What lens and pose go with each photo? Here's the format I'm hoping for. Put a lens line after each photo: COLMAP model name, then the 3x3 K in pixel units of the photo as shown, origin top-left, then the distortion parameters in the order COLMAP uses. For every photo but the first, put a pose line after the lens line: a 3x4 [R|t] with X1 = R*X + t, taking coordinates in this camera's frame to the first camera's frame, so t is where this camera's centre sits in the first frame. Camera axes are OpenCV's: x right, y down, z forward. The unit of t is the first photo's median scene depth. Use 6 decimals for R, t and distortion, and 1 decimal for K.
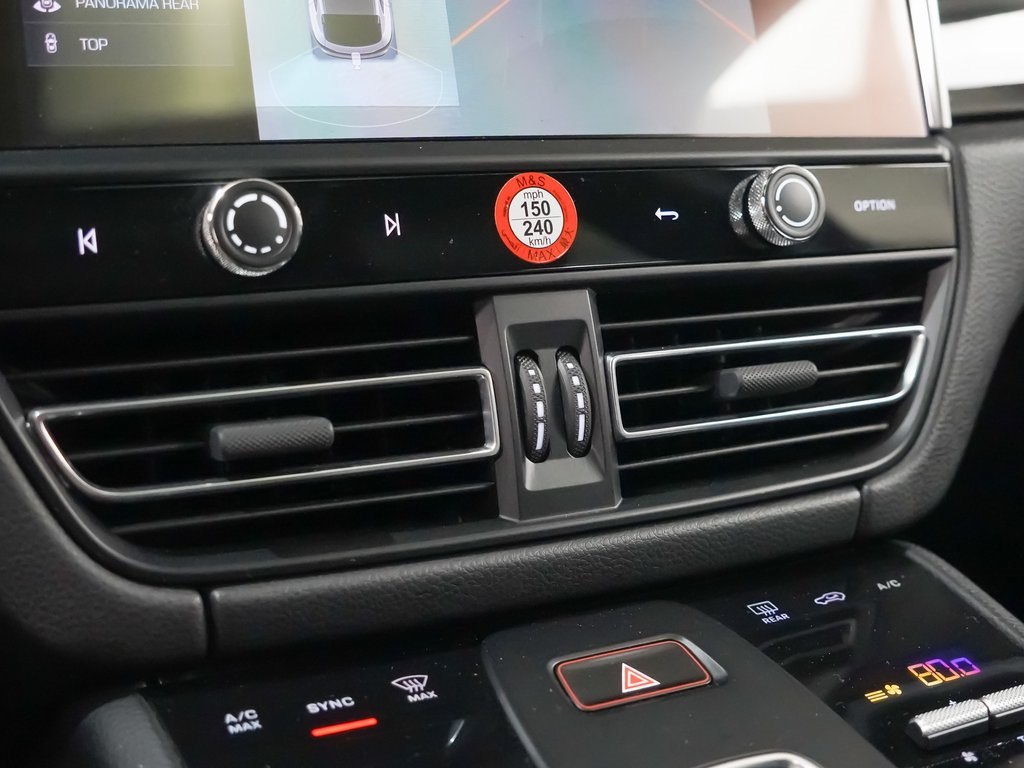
lens RADIAL K [[1401.7, 0, 512.0], [0, 1401.7, 384.0], [0, 0, 1]] dist [-0.114350, 0.077615]
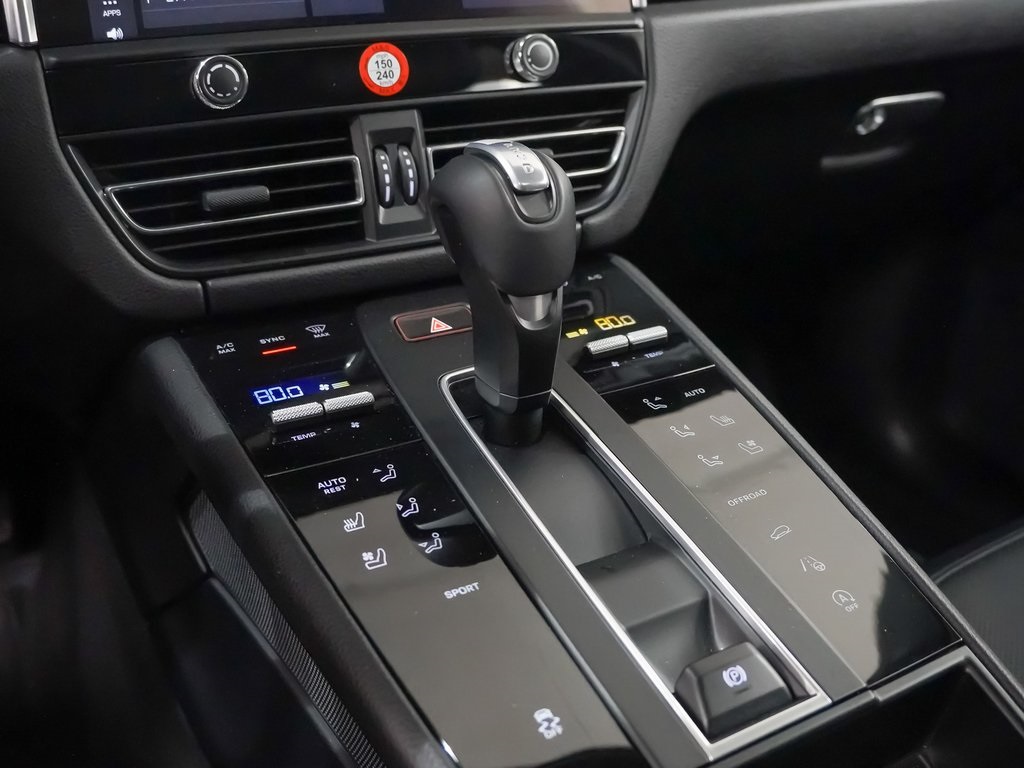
lens RADIAL K [[1096.5, 0, 512.0], [0, 1096.5, 384.0], [0, 0, 1]] dist [-0.218548, 0.145240]
pose [[0.998760, -0.016683, 0.046905, 0.109335], [0.006657, 0.978471, 0.206275, -0.009771], [-0.049336, -0.205707, 0.977369, -0.408483]]
